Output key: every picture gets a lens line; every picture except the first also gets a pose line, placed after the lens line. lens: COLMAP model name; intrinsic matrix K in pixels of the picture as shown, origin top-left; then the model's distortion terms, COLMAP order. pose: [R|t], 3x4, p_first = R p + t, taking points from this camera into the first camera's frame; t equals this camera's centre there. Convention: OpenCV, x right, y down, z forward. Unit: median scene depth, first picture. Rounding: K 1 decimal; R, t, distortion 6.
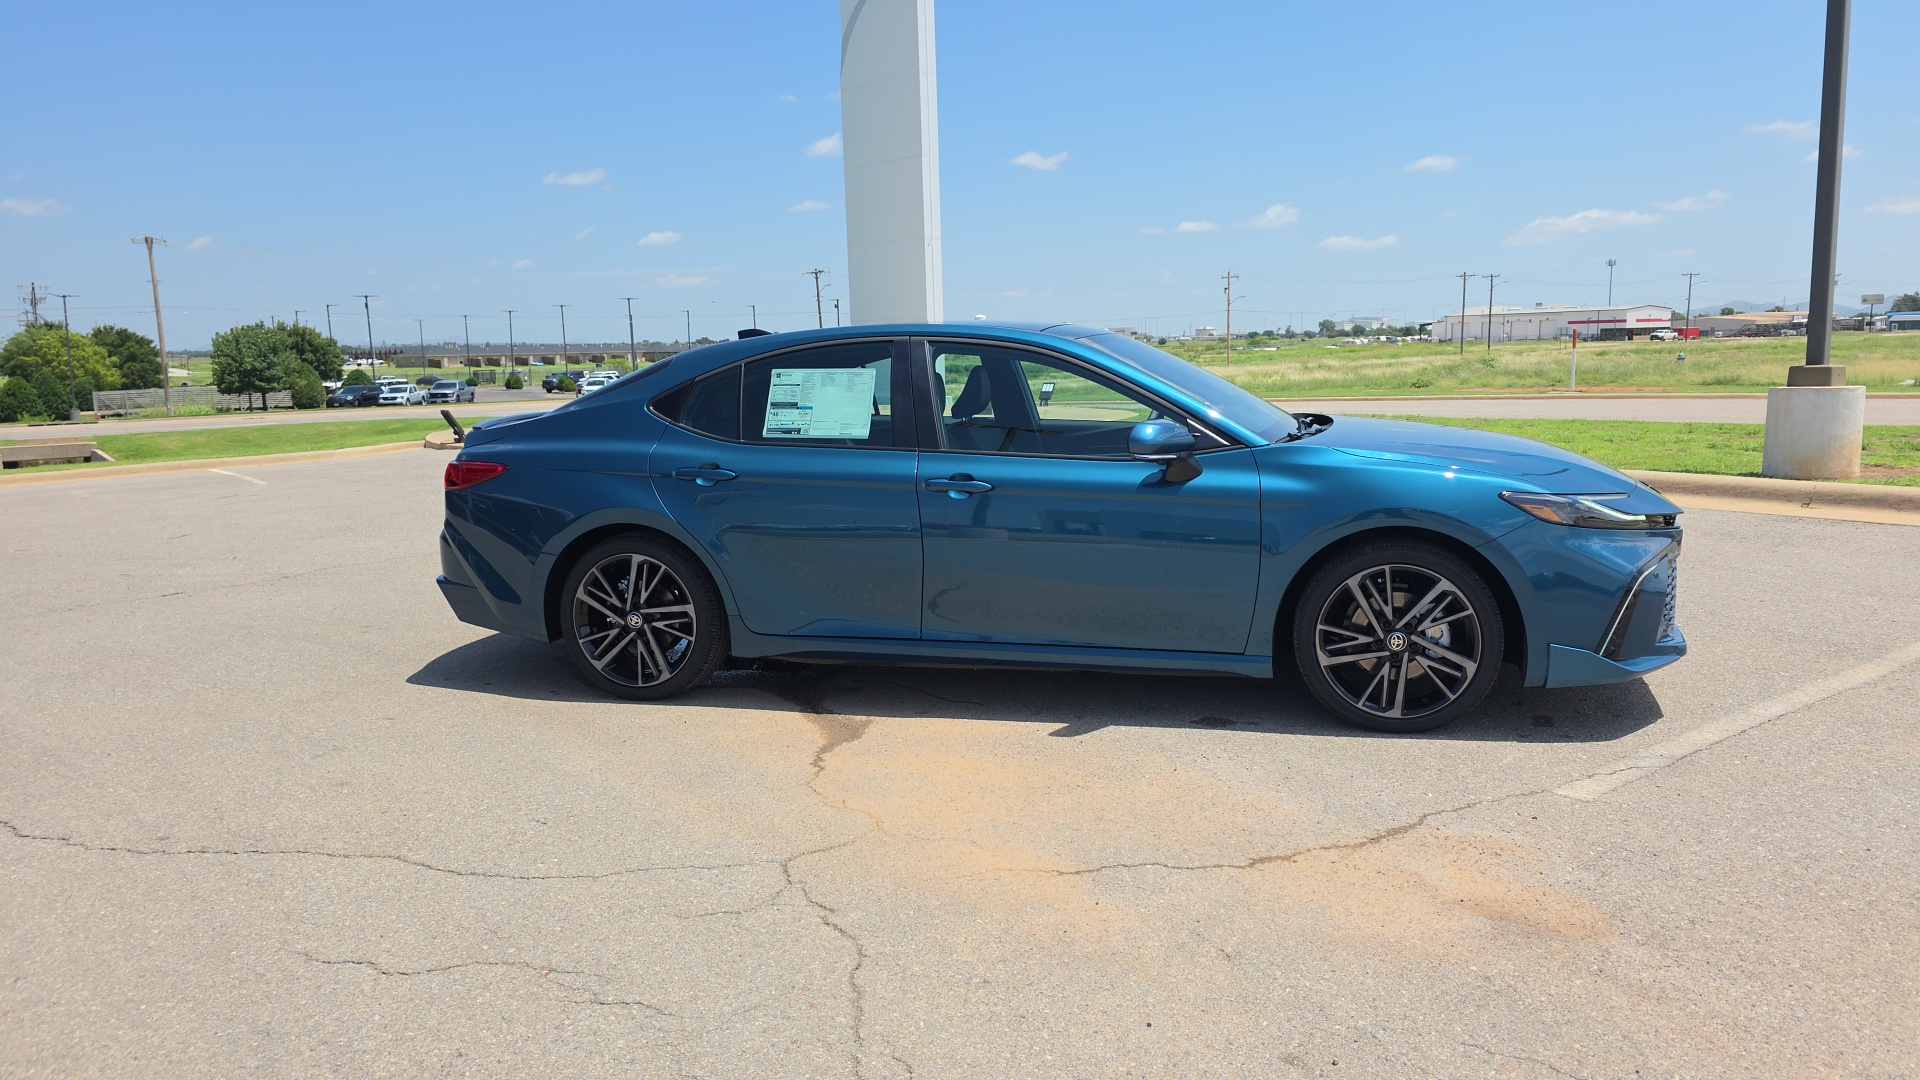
lens RADIAL K [[1290.1, 0, 1011.3], [0, 1290.1, 535.3], [0, 0, 1]] dist [0.058690, -0.048537]
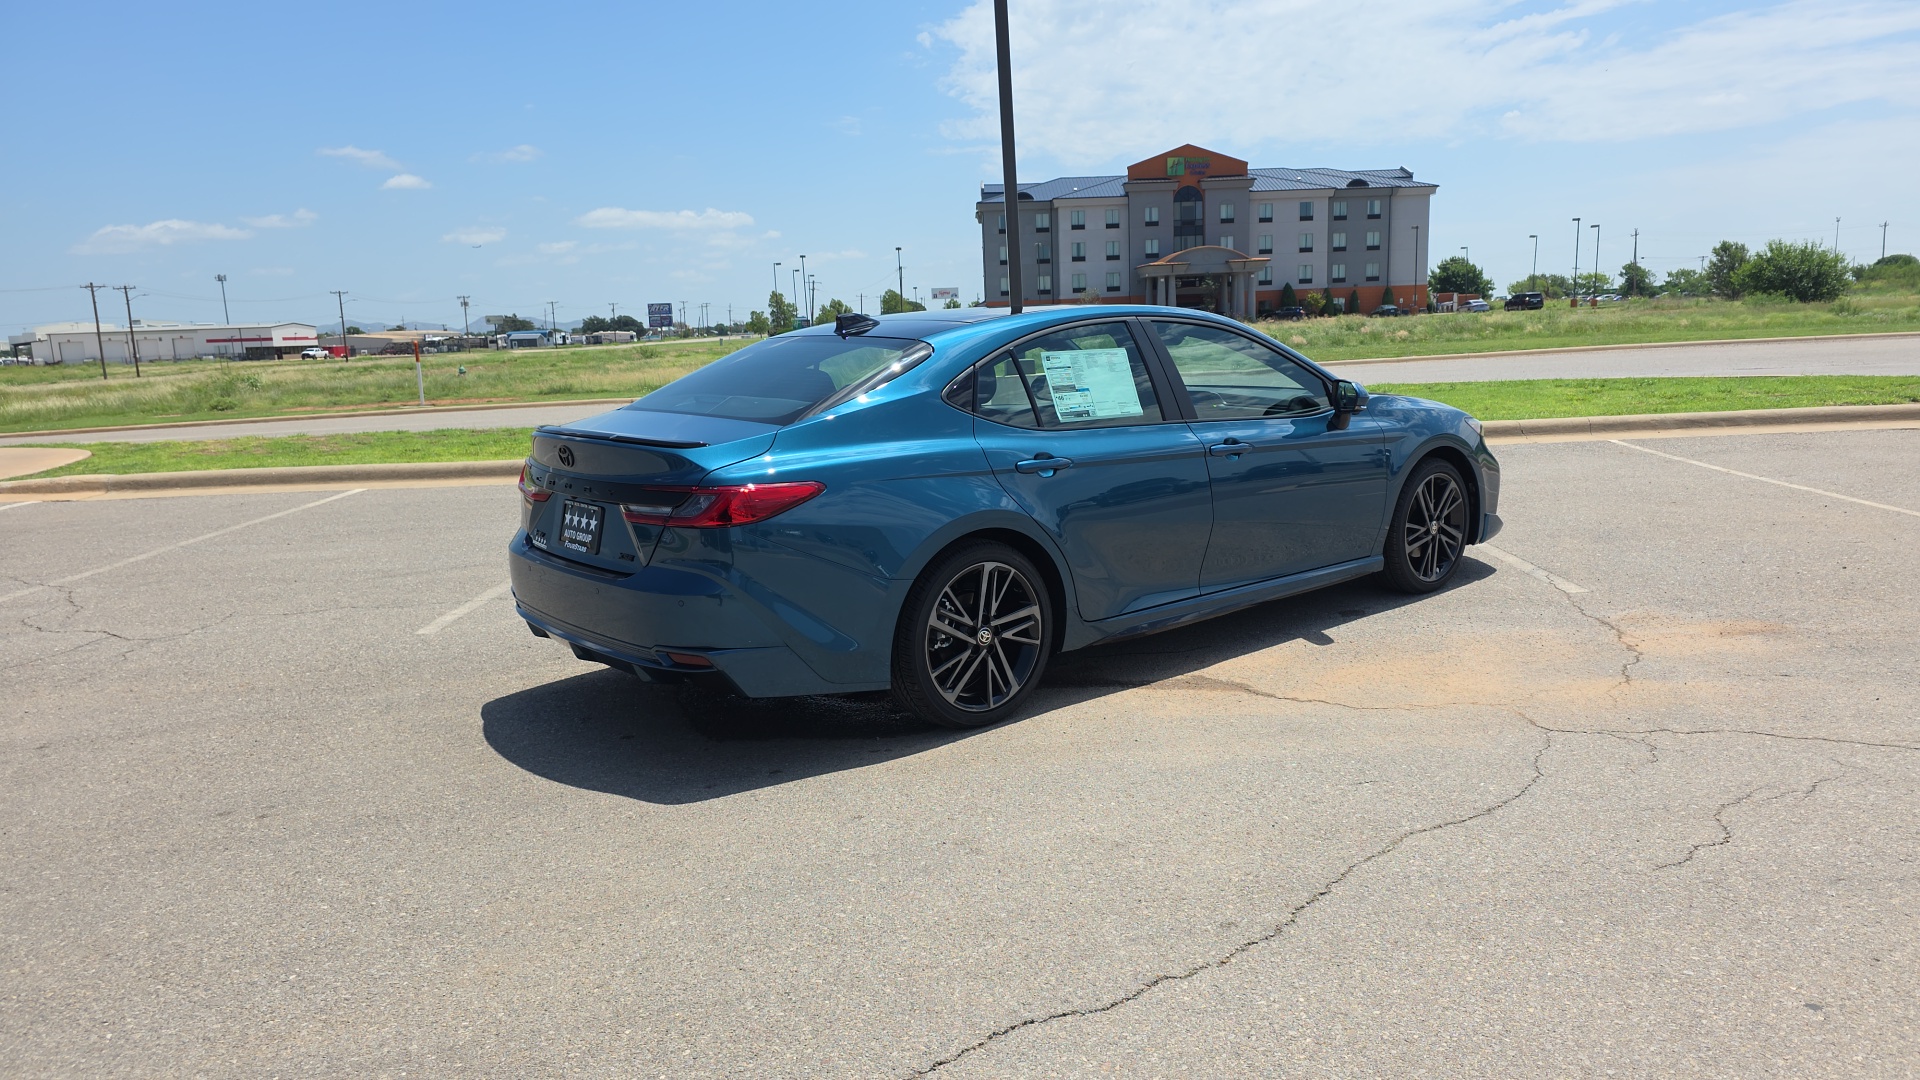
lens RADIAL K [[1305.8, 0, 974.0], [0, 1305.8, 585.8], [0, 0, 1]] dist [0.032873, -0.033810]
pose [[0.582906, -0.156372, 0.797351, -1.042828], [0.138848, 0.986043, 0.091872, -0.054548], [-0.800589, 0.057158, 0.596482, 0.482053]]
